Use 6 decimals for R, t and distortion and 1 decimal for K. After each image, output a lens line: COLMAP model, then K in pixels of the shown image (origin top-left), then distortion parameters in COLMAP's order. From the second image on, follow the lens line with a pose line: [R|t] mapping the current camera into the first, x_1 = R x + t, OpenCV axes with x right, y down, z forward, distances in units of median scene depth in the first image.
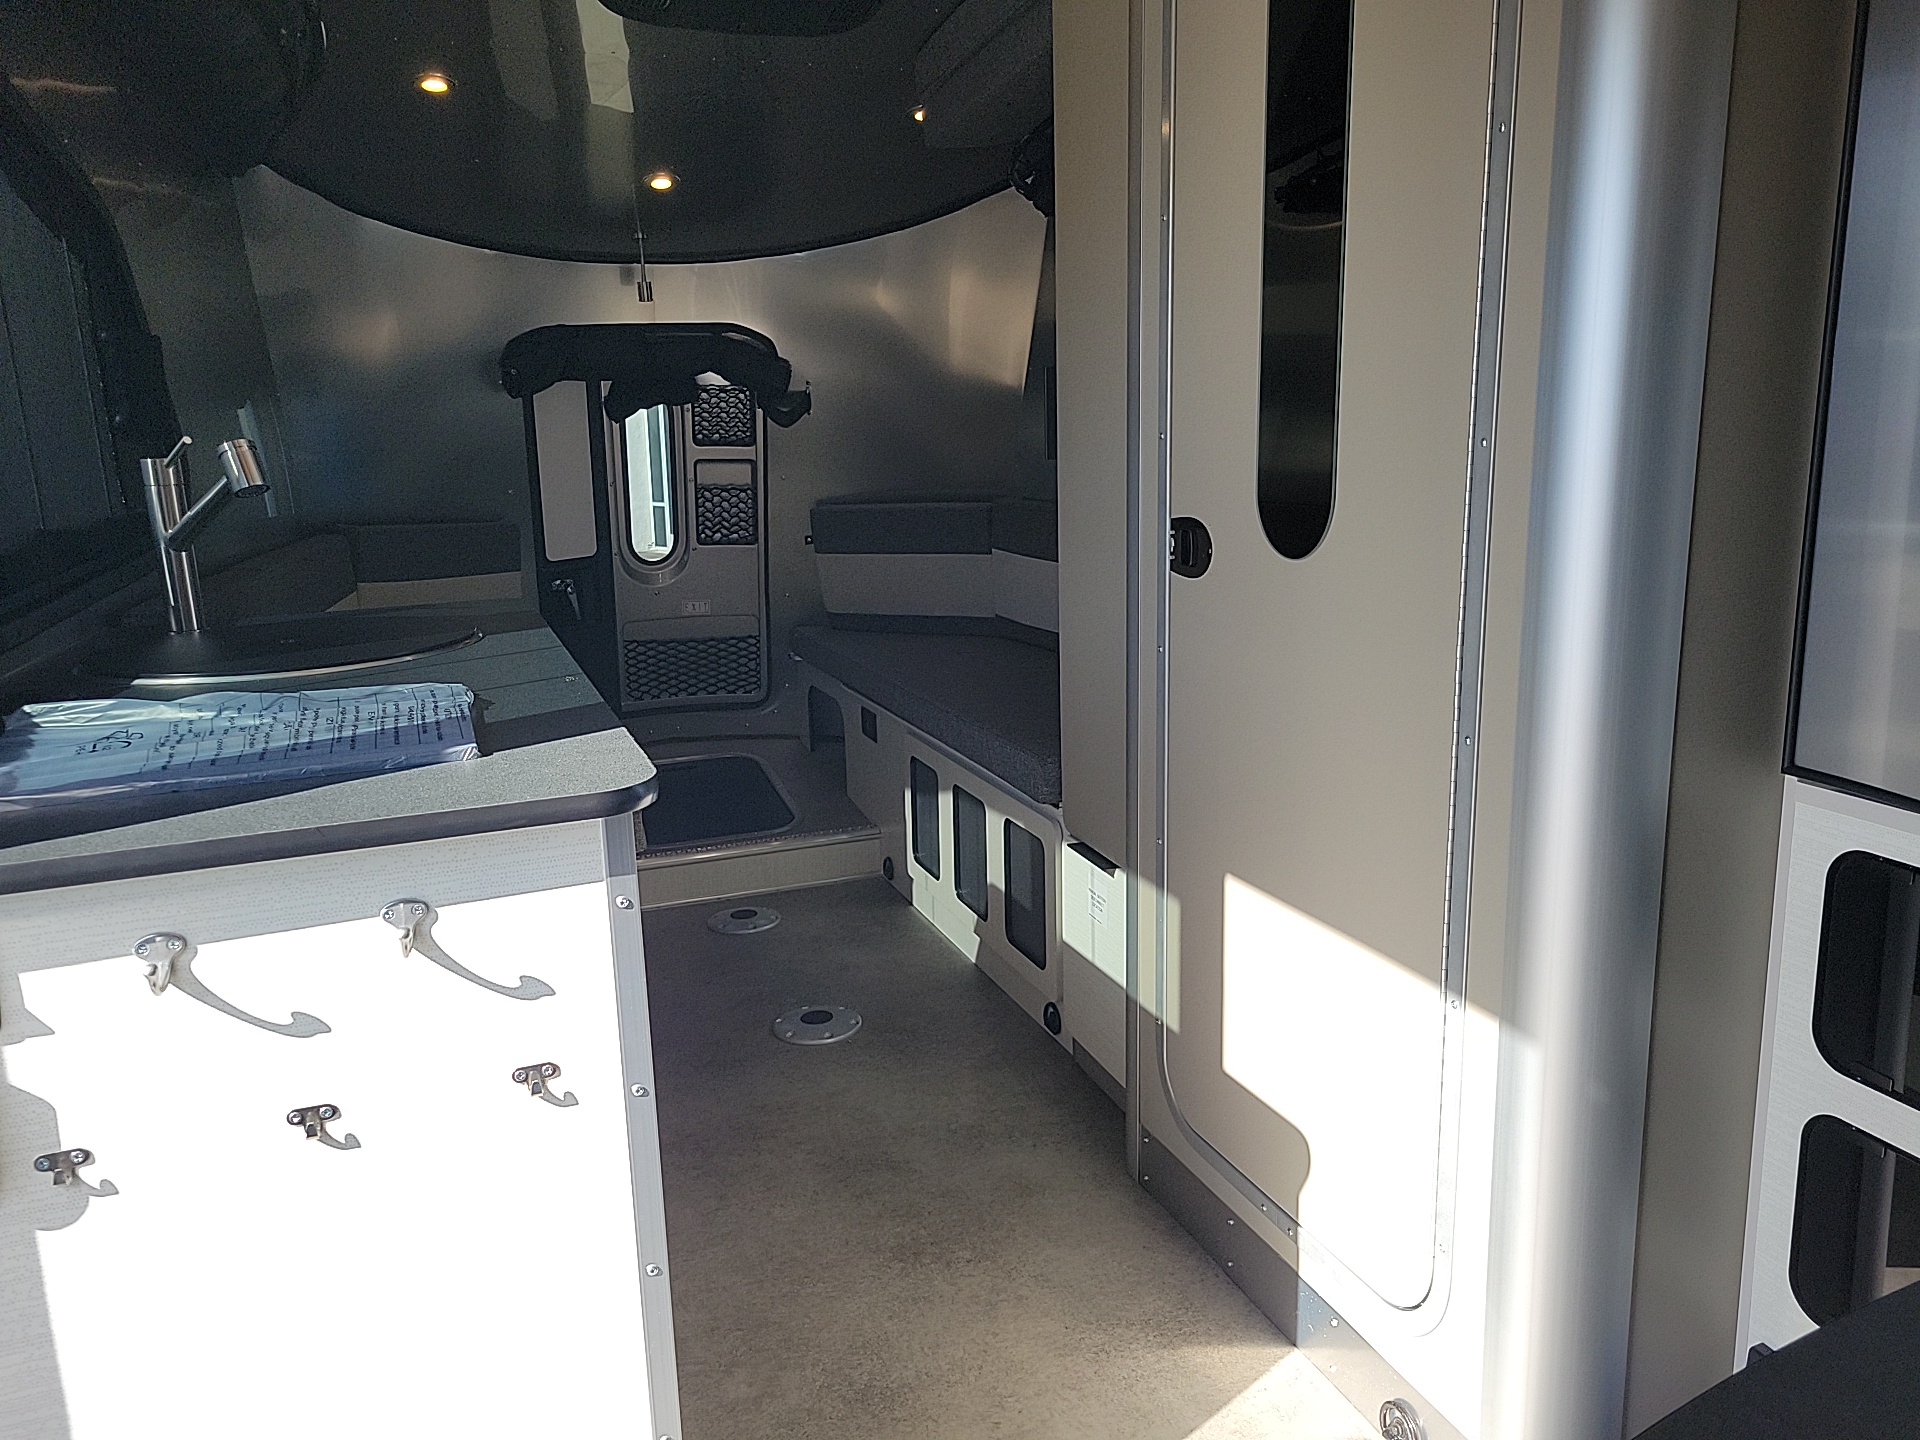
lens RADIAL K [[1499.8, 0, 960.0], [0, 1499.8, 720.0], [0, 0, 1]] dist [0.008059, -0.003187]
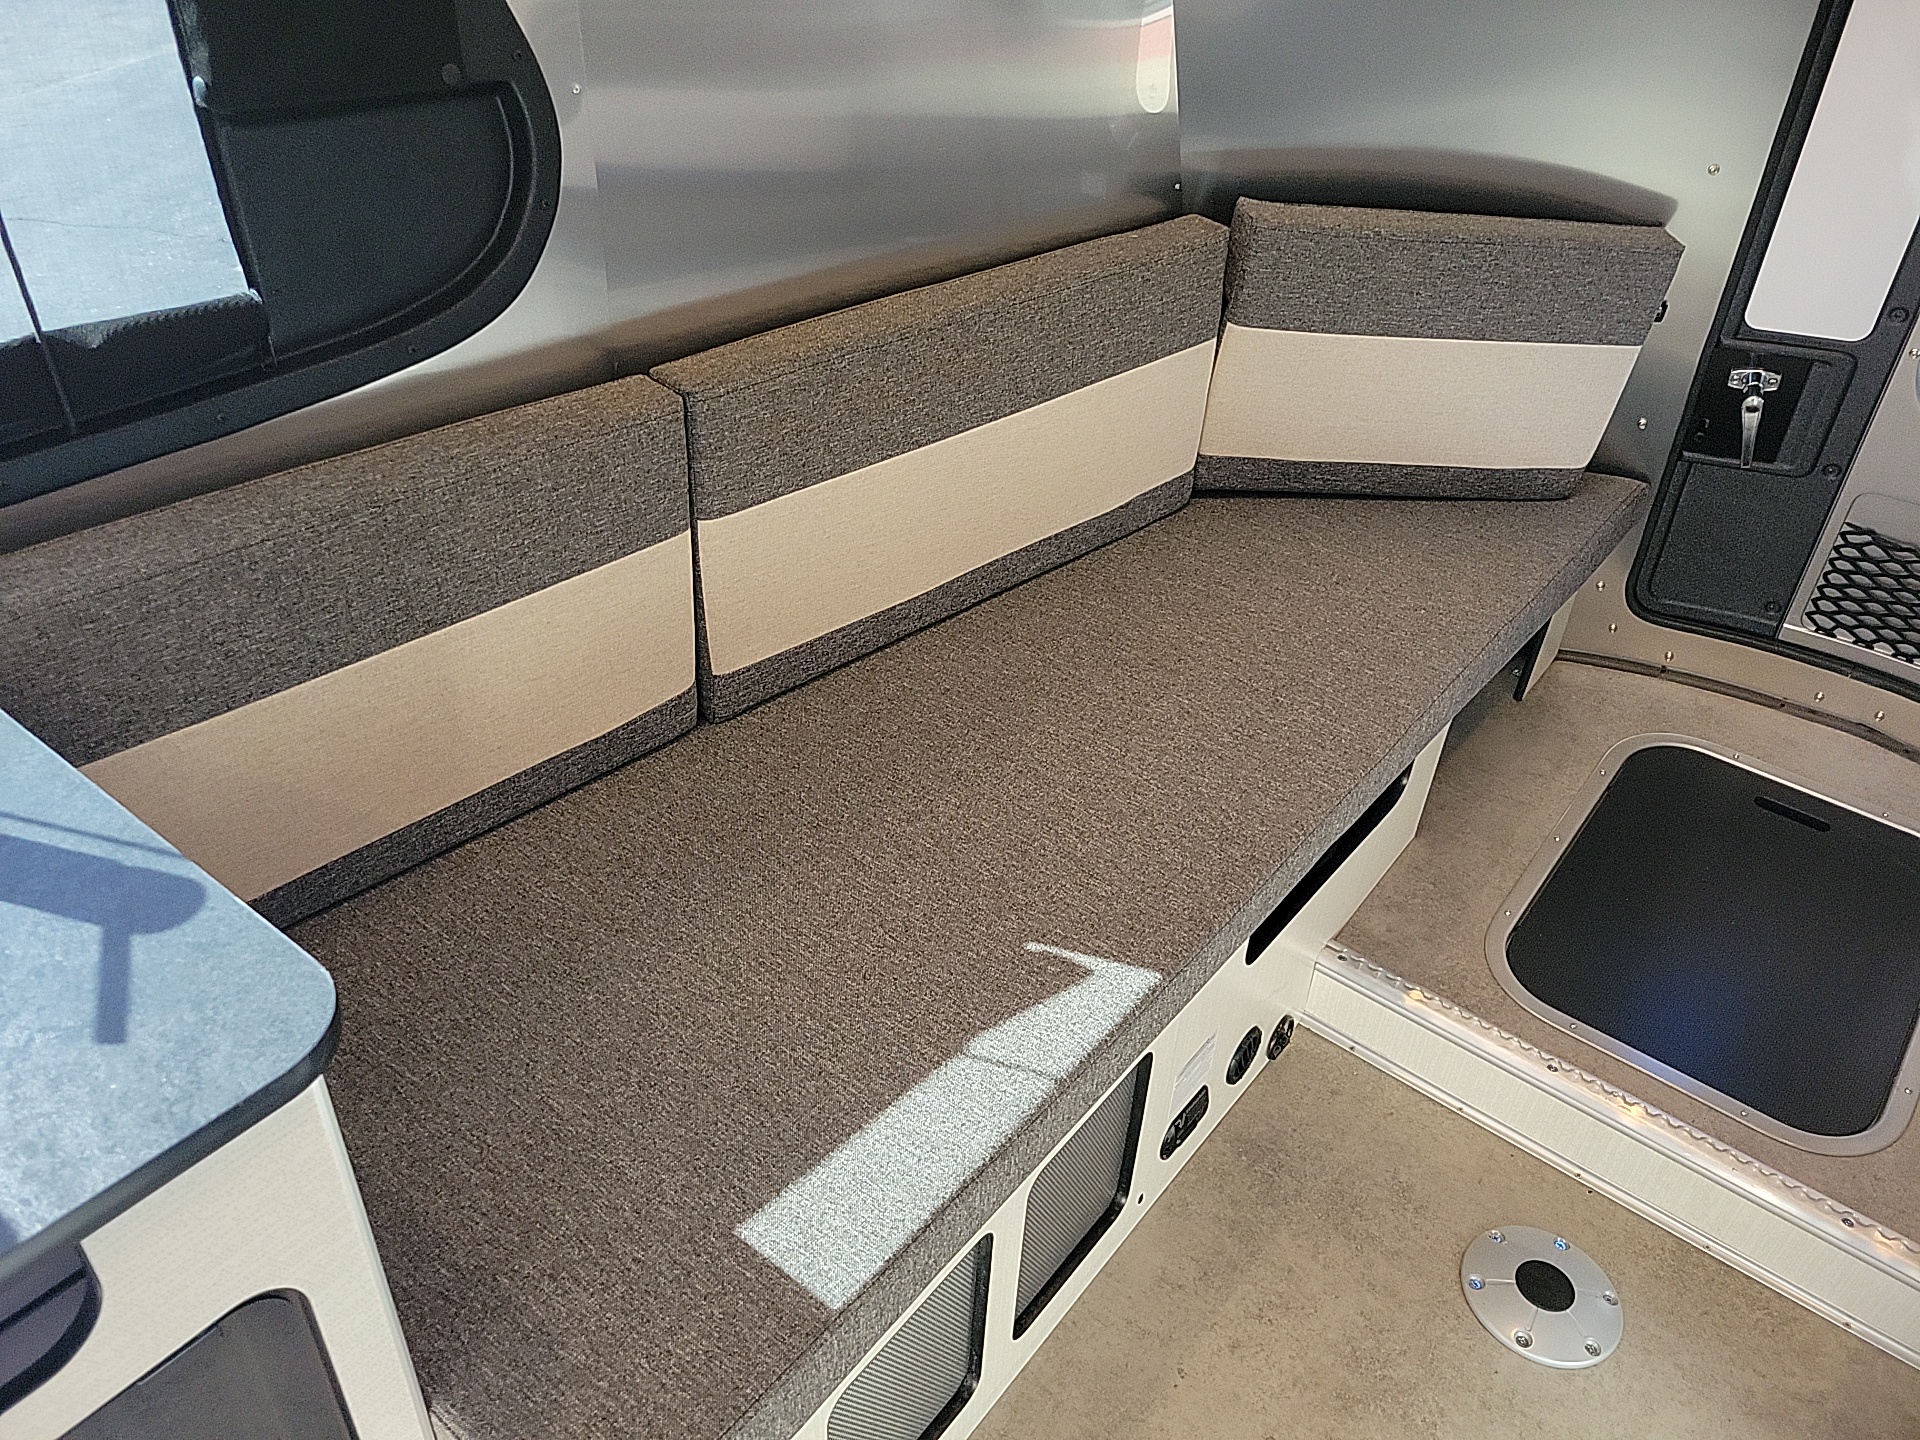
lens RADIAL K [[1456.6, 0, 952.1], [0, 1456.6, 726.8], [0, 0, 1]] dist [0.041434, -0.010616]
pose [[0.518255, 0.555349, -0.650384, -0.030014], [-0.238265, 0.824130, 0.513847, -0.173866], [0.821366, -0.111340, 0.559430, 0.500118]]
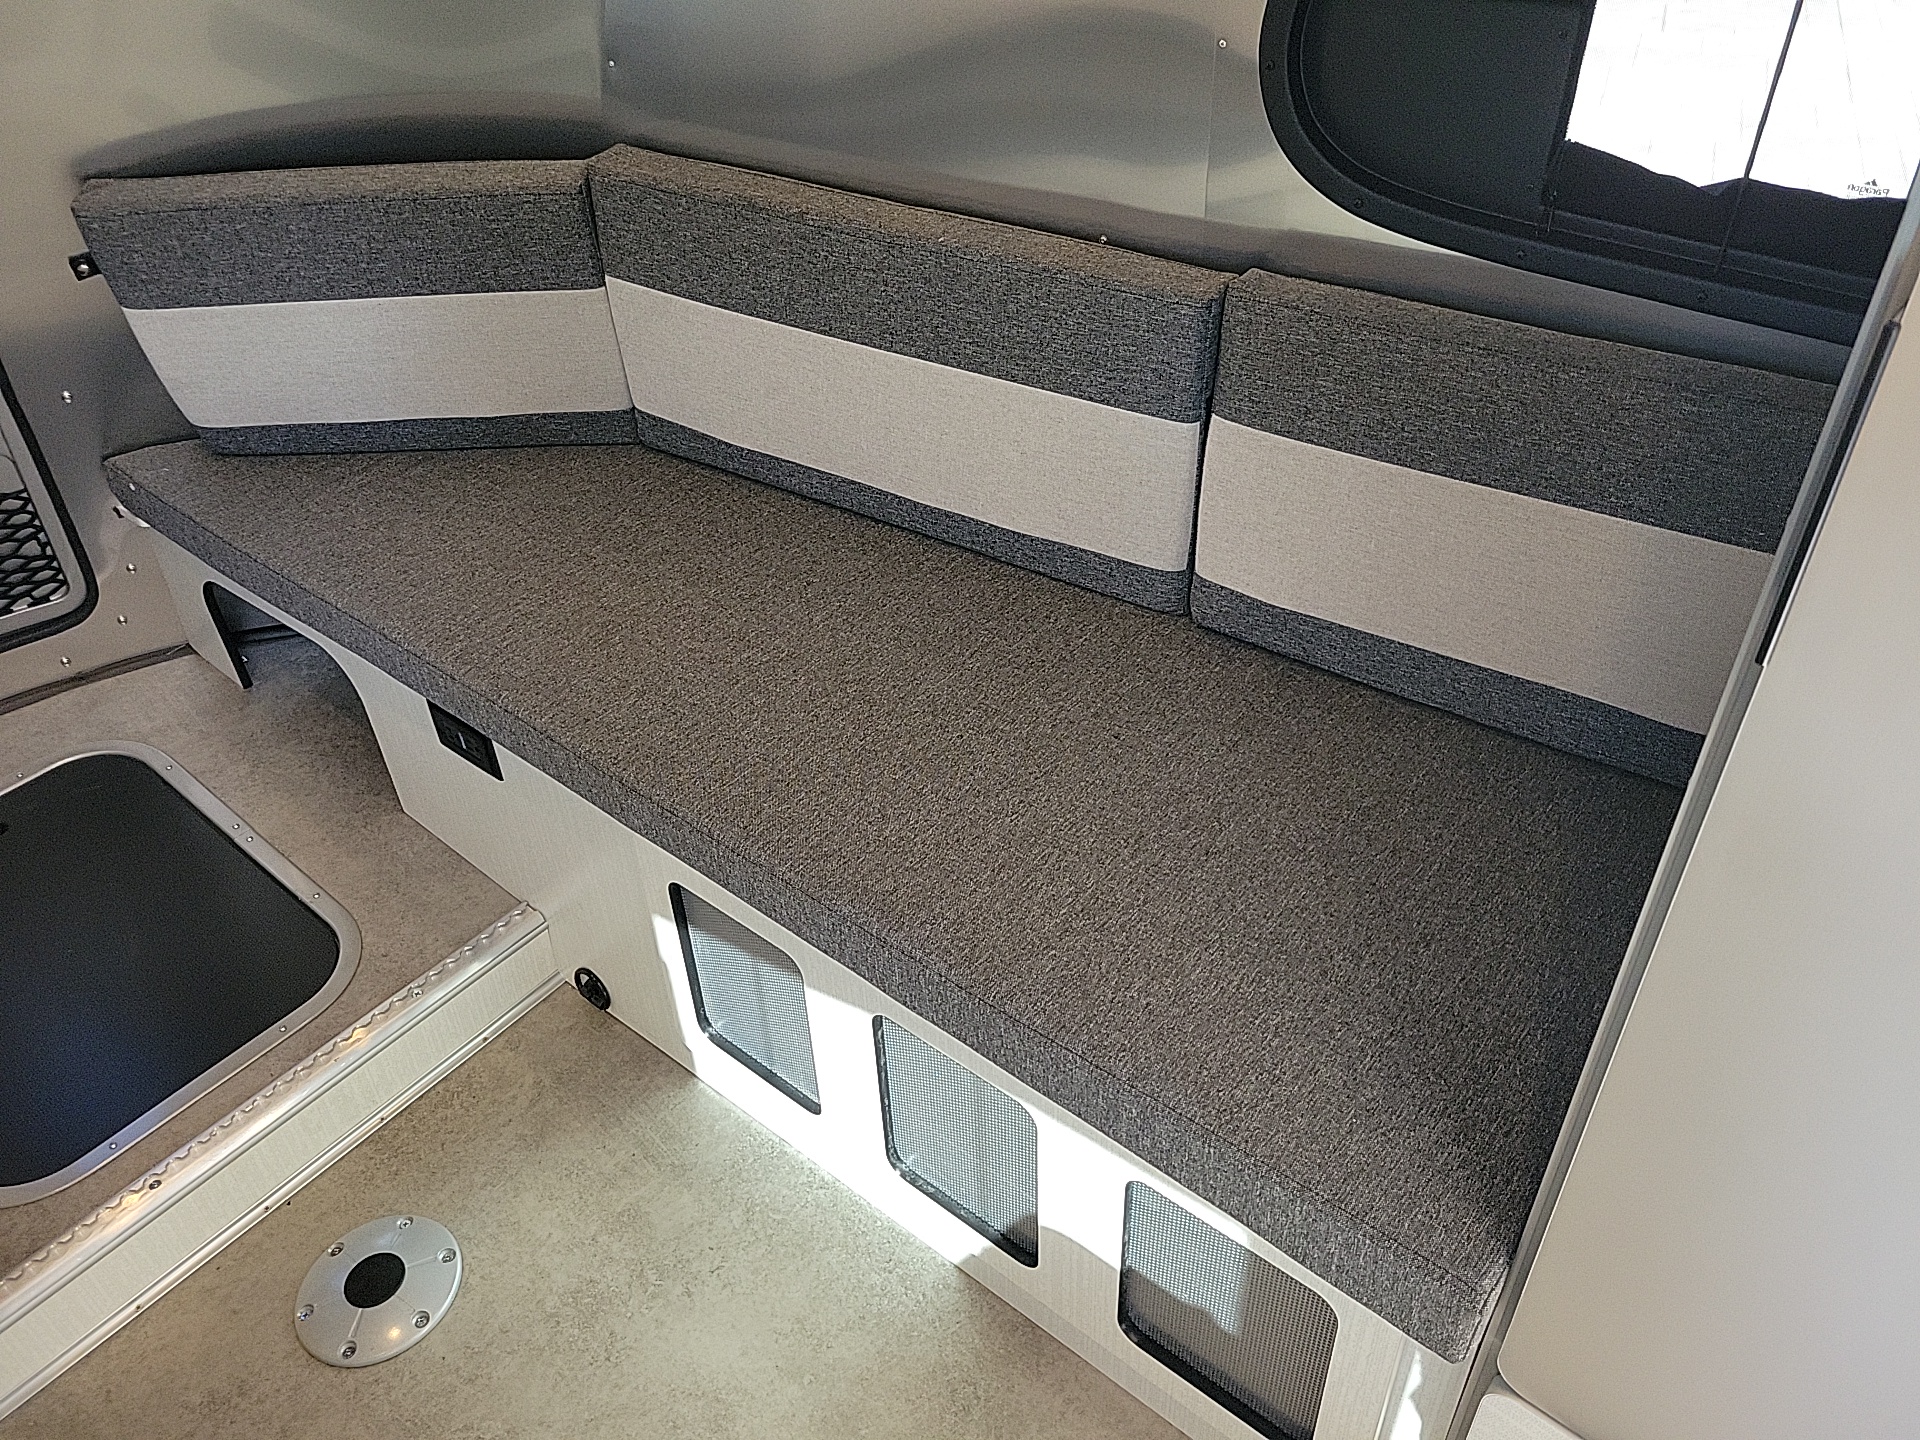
lens RADIAL K [[1449.6, 0, 962.1], [0, 1449.6, 706.0], [0, 0, 1]] dist [0.052049, -0.010264]
pose [[0.858508, -0.315323, 0.404395, -0.095961], [0.107746, 0.881917, 0.458927, -0.175672], [-0.501353, -0.350421, 0.791107, 0.507996]]
